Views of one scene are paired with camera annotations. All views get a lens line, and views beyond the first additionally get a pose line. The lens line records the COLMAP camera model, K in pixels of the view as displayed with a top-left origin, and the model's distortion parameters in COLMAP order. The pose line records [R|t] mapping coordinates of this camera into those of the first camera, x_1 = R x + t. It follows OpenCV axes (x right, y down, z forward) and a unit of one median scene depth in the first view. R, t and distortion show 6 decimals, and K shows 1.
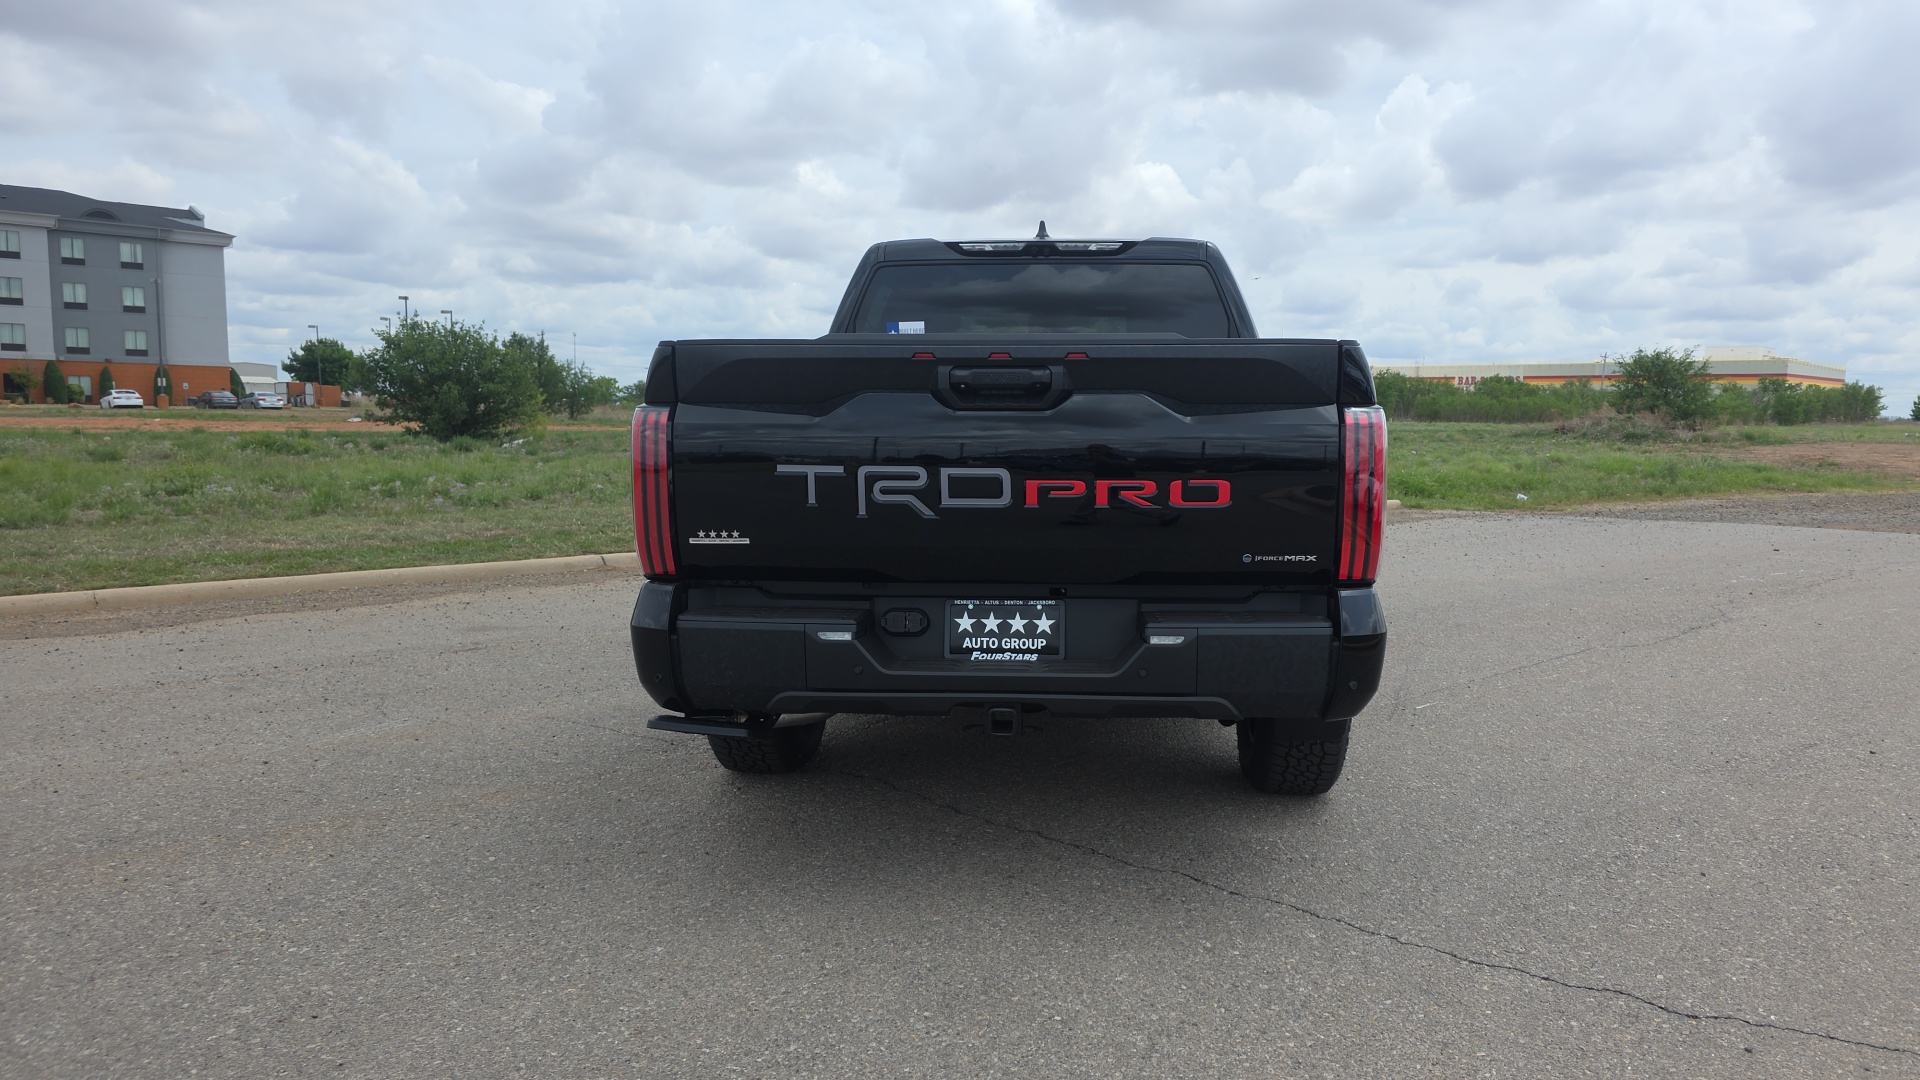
lens RADIAL K [[1314.3, 0, 1052.8], [0, 1314.3, 582.6], [0, 0, 1]] dist [0.065685, -0.067627]
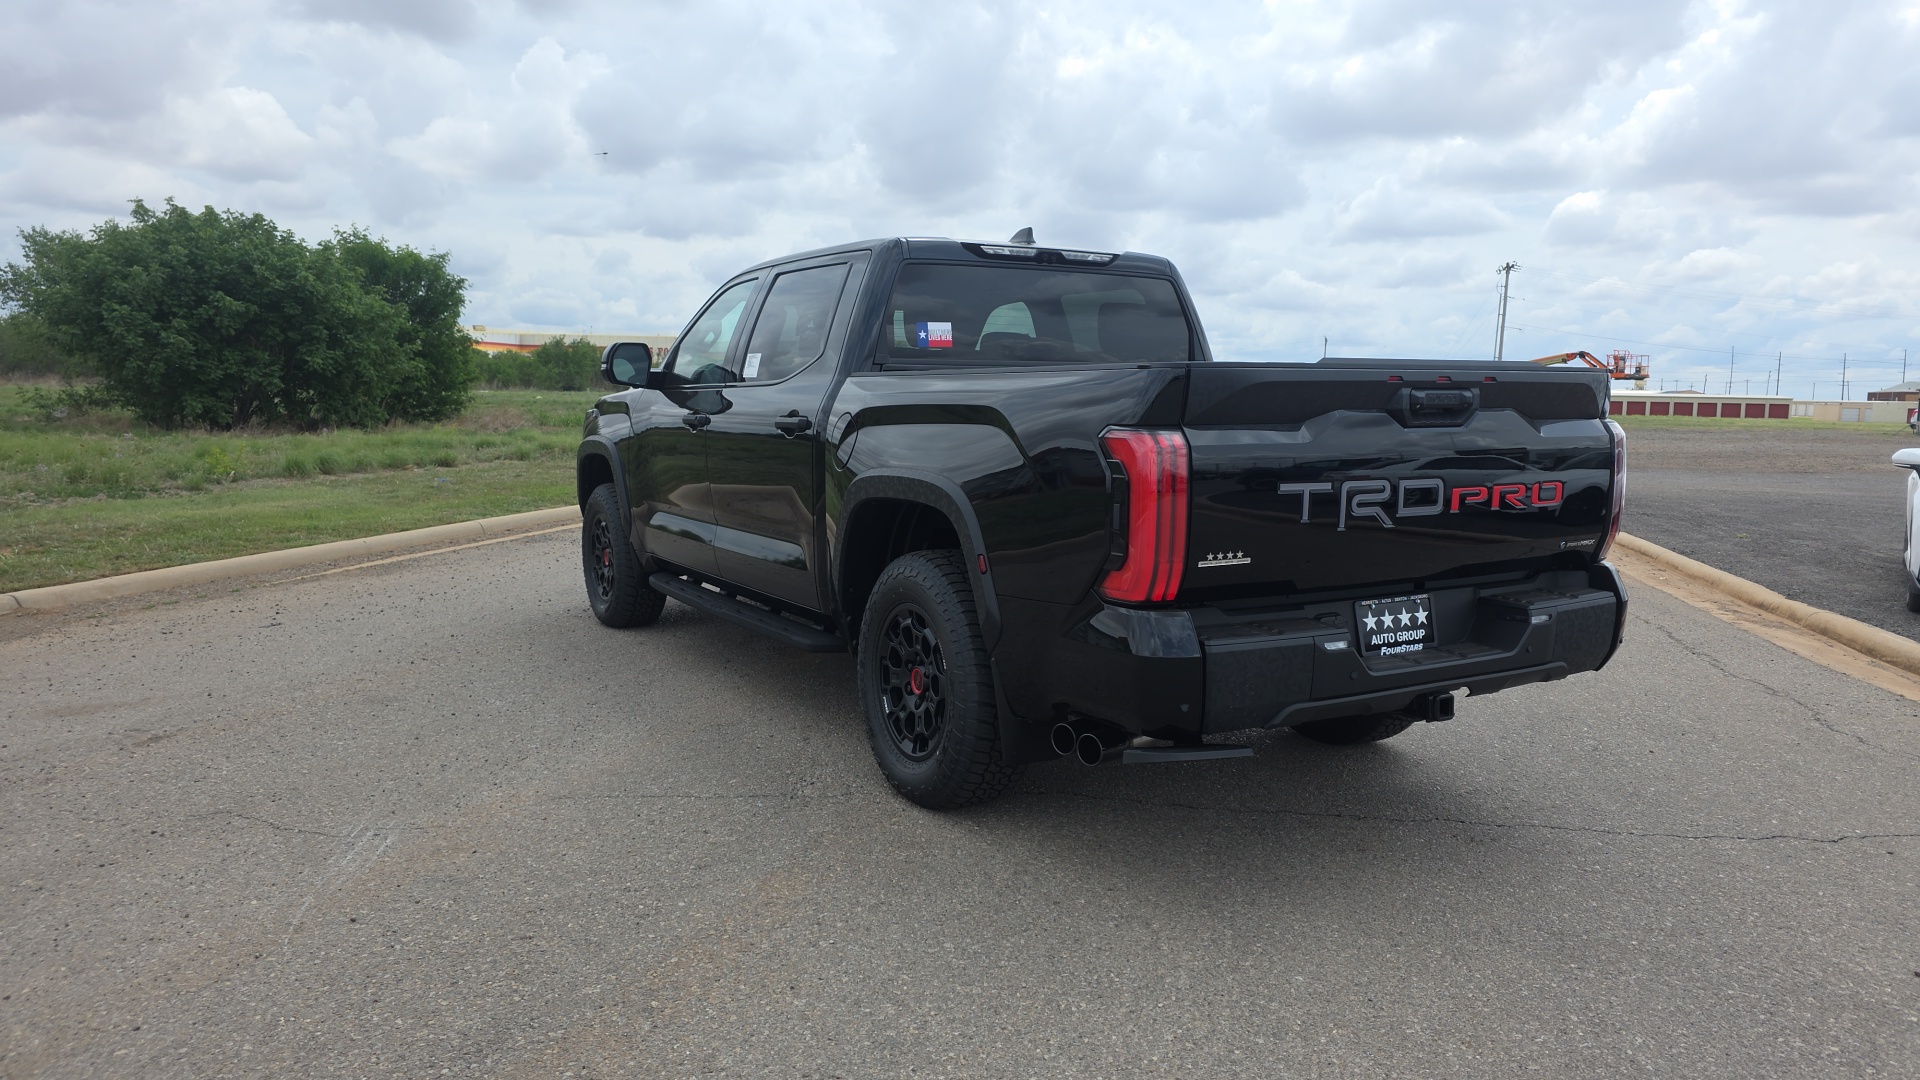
lens RADIAL K [[1307.5, 0, 1029.8], [0, 1307.5, 538.2], [0, 0, 1]] dist [0.060533, -0.059761]
pose [[0.815350, -0.061055, 0.575741, -0.914242], [0.066108, 0.997738, 0.012186, -0.069755], [-0.575183, 0.028125, 0.817541, 0.275197]]
